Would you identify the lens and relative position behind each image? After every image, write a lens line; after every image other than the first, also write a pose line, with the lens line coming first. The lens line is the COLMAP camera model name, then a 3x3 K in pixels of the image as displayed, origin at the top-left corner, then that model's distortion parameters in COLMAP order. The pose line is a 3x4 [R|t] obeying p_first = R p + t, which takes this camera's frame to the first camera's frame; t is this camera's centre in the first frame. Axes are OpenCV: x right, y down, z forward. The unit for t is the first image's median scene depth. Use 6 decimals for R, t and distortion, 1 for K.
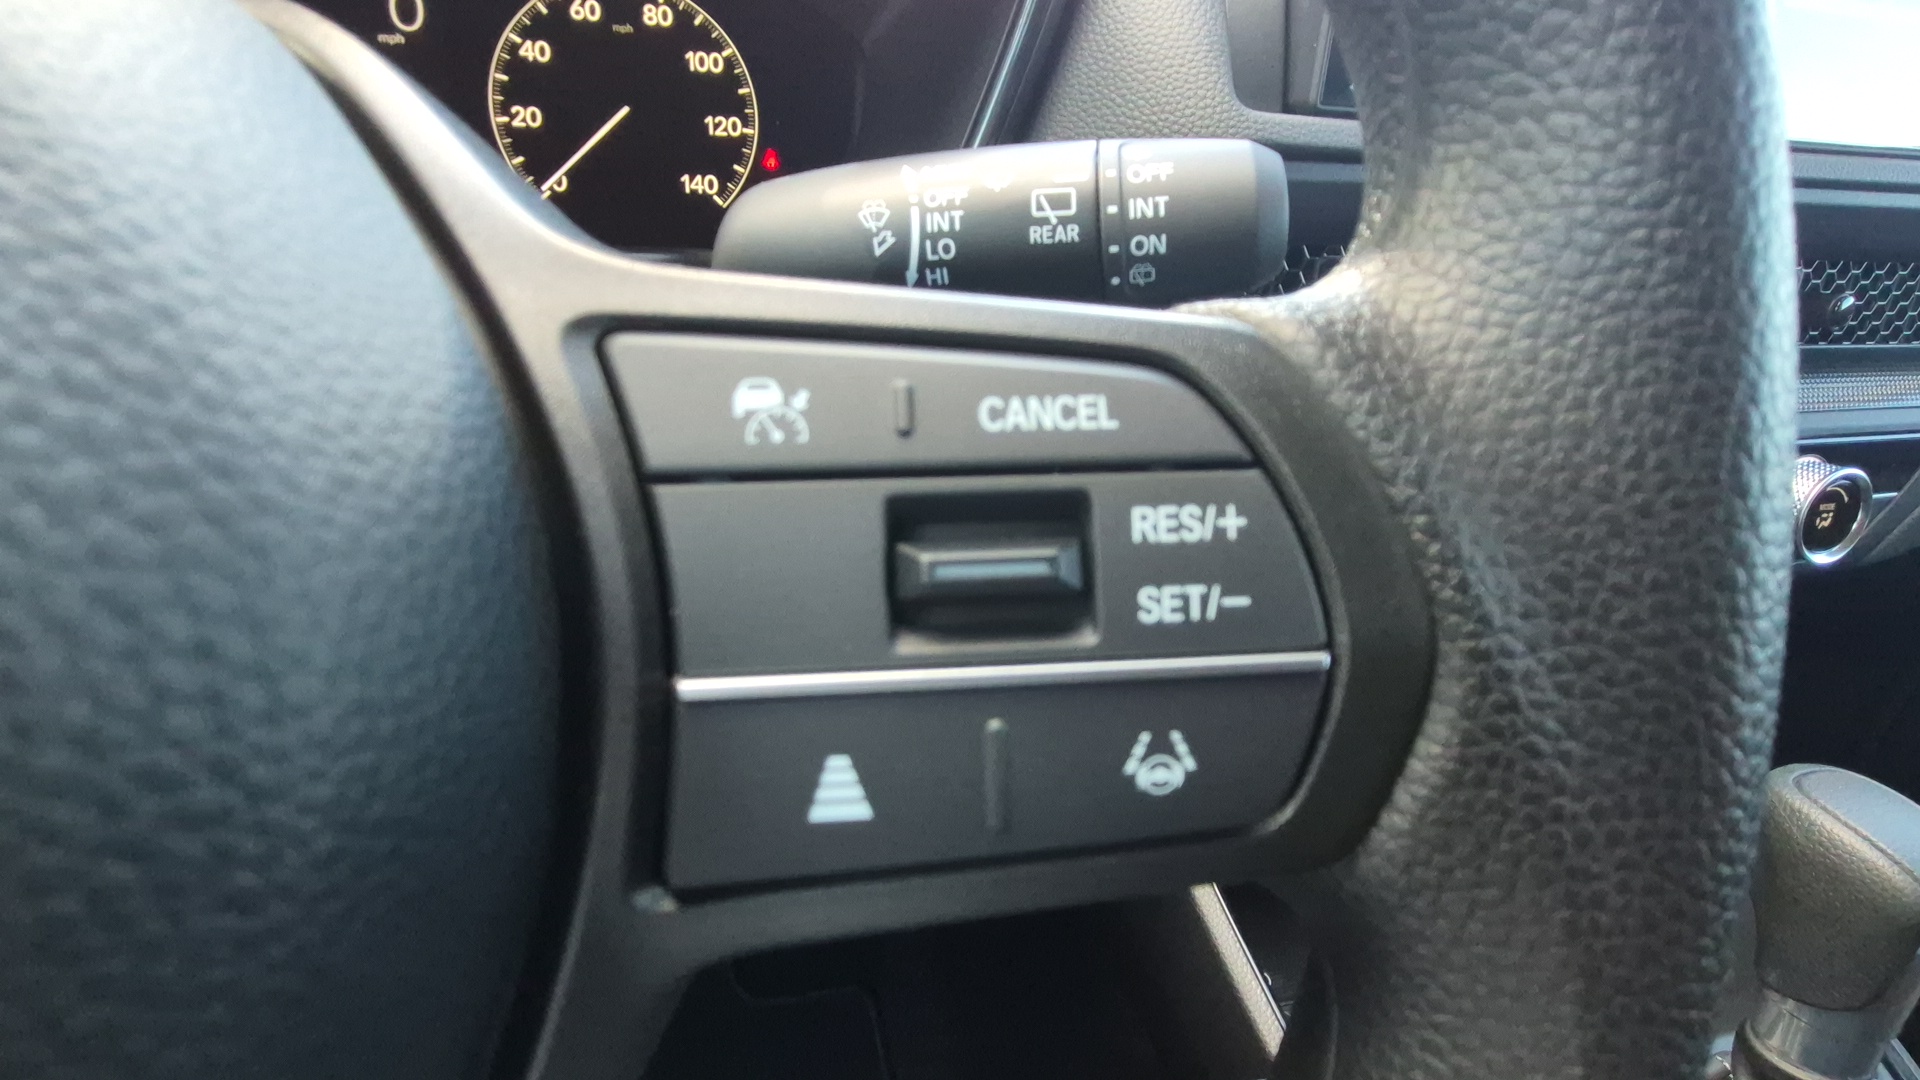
lens RADIAL K [[999.2, 0, 960.6], [0, 999.2, 527.7], [0, 0, 1]] dist [-0.003811, -0.000550]
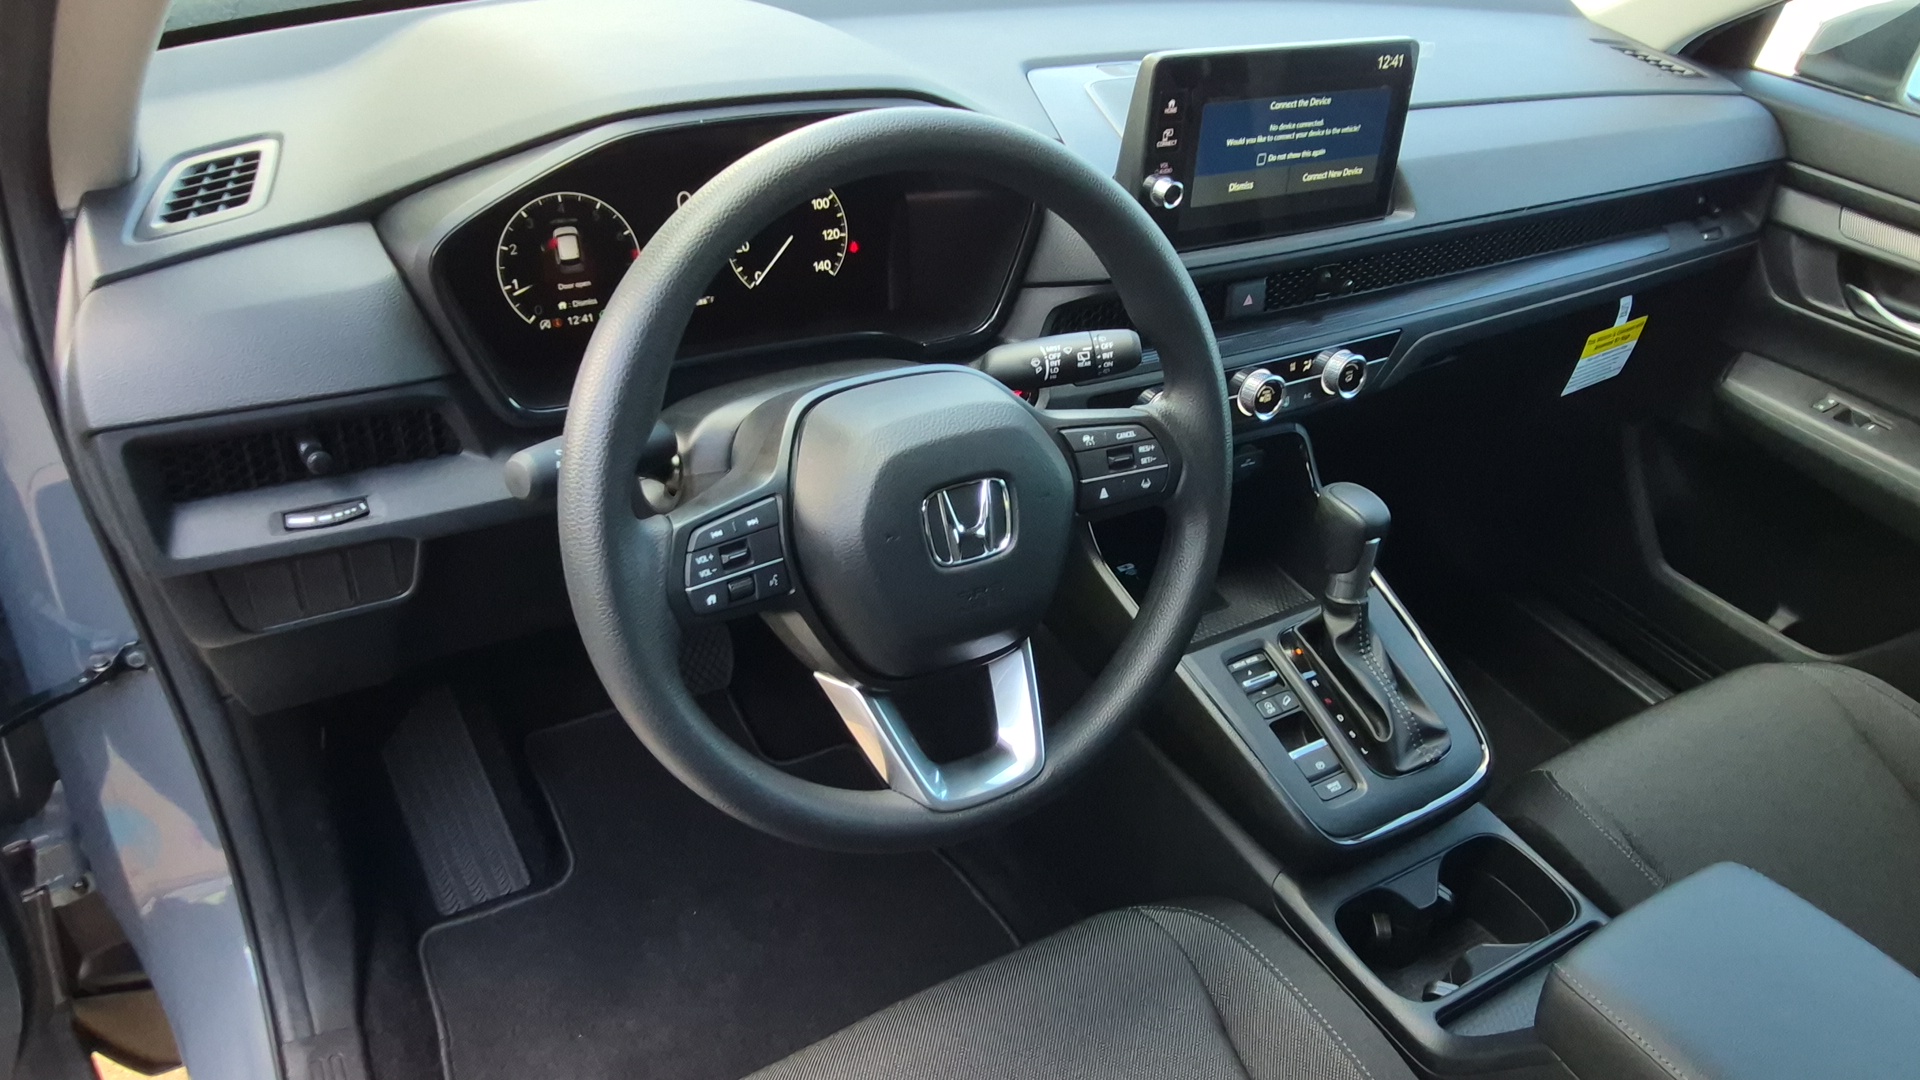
lens RADIAL K [[1308.3, 0, 960.0], [0, 1308.3, 540.0], [0, 0, 1]] dist [-0.011974, -0.001778]
pose [[0.963377, -0.147790, 0.223747, -0.699828], [0.113129, 0.980521, 0.160562, -0.219209], [-0.243118, -0.129370, 0.961331, -1.666145]]
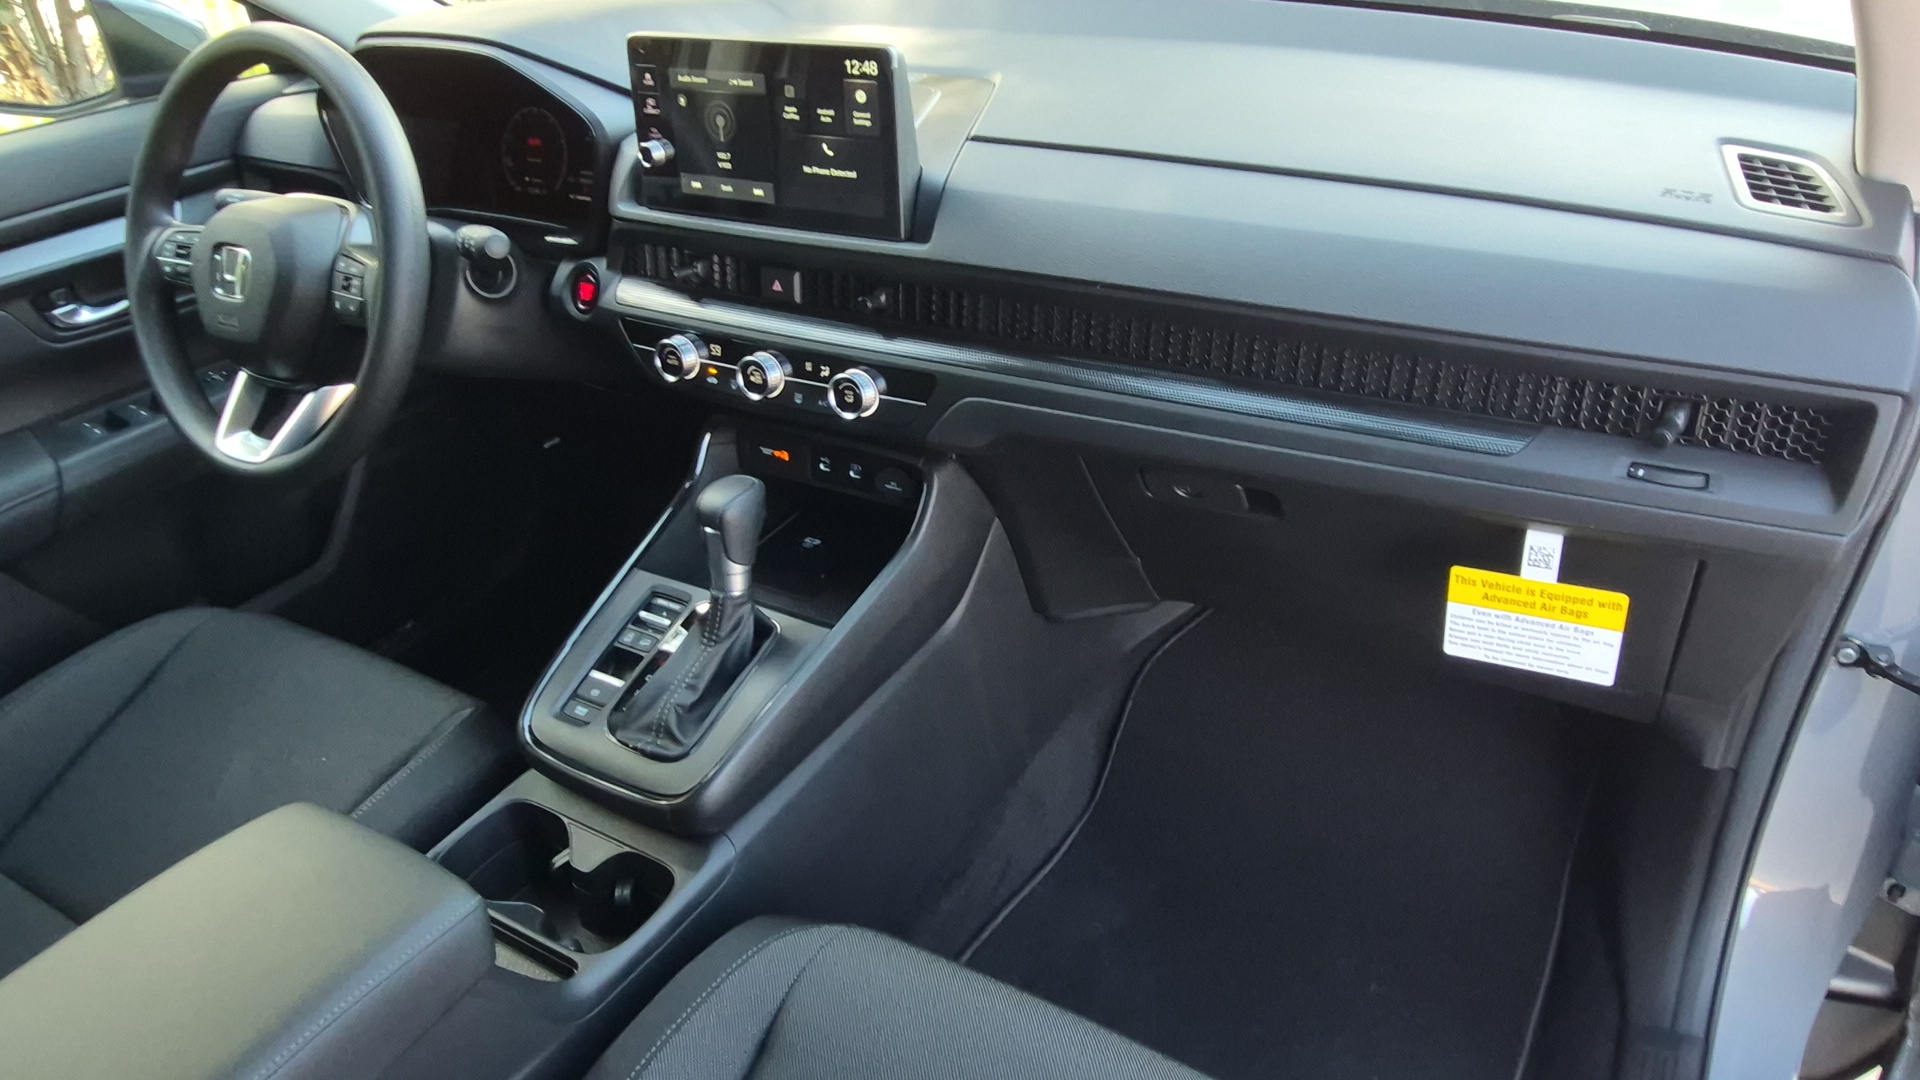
lens RADIAL K [[1271.9, 0, 955.8], [0, 1271.9, 512.8], [0, 0, 1]] dist [0.003247, 0.001661]
pose [[0.675009, 0.257319, -0.691484, 2.921986], [-0.230141, 0.963884, 0.134028, -0.188013], [0.700998, 0.068669, 0.709850, -0.775628]]
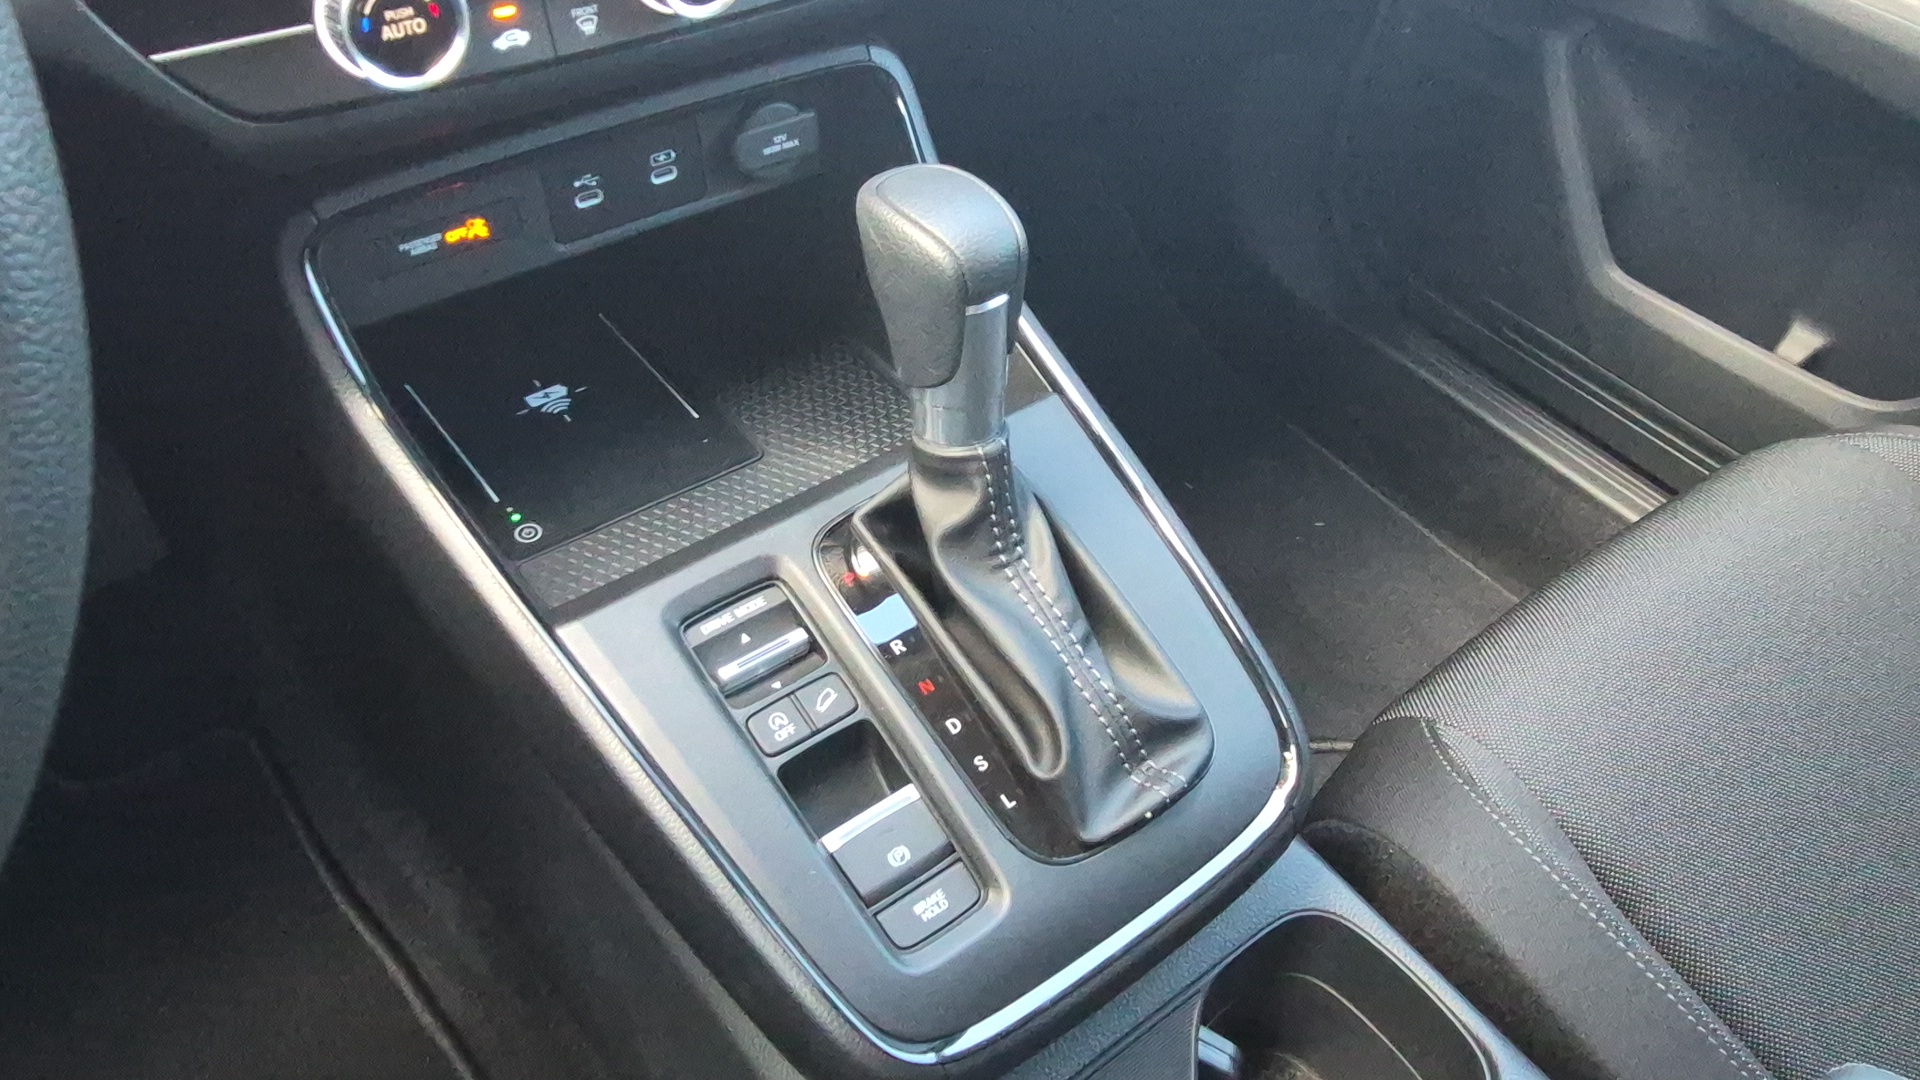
lens RADIAL K [[1439.6, 0, 949.0], [0, 1439.6, 532.7], [0, 0, 1]] dist [0.005011, 0.002497]
pose [[0.918273, -0.284191, 0.275700, 0.323267], [0.182451, 0.921678, 0.342377, 0.072877], [-0.351407, -0.264093, 0.898202, -0.383546]]
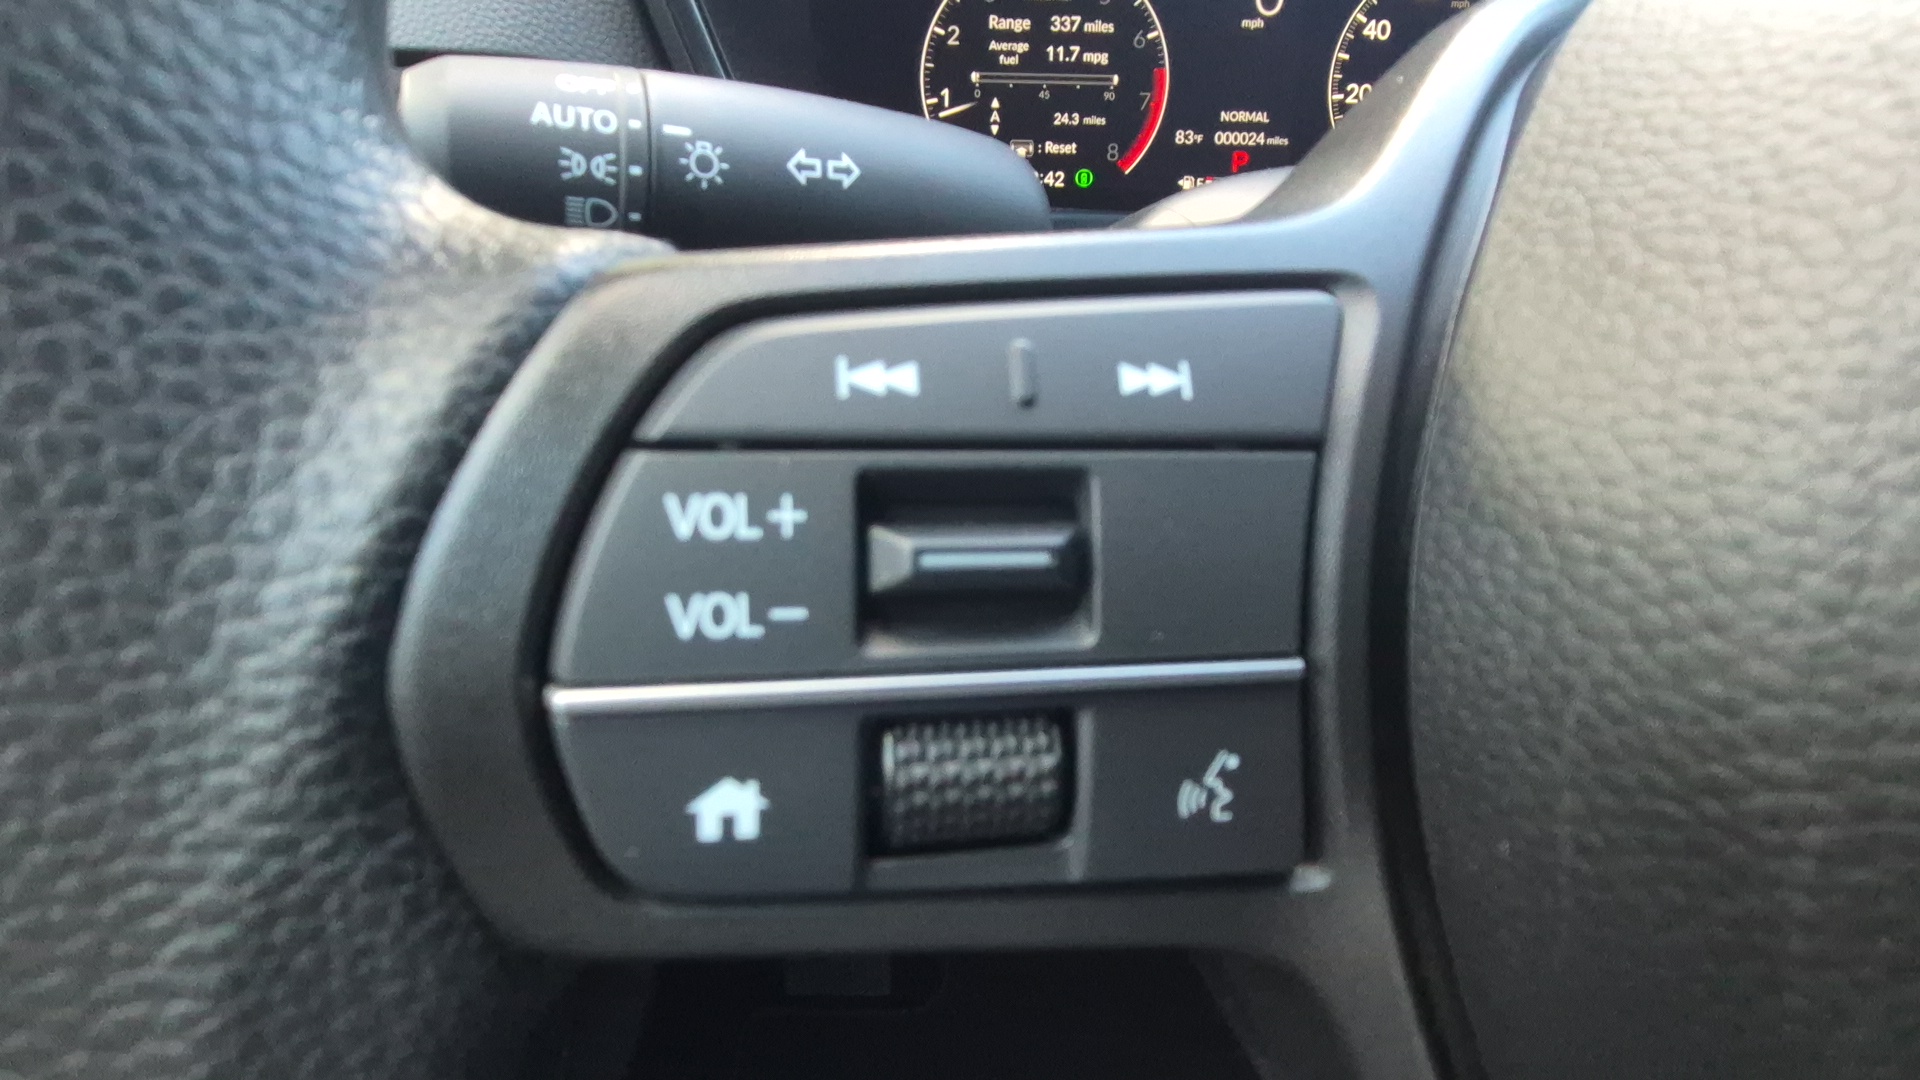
lens RADIAL K [[999.2, 0, 960.6], [0, 999.2, 527.7], [0, 0, 1]] dist [-0.003811, -0.000550]
pose [[0.964655, 0.079812, -0.251141, -0.557759], [-0.071901, 0.996588, 0.040536, 0.030229], [0.253519, -0.021046, 0.967101, -0.131921]]
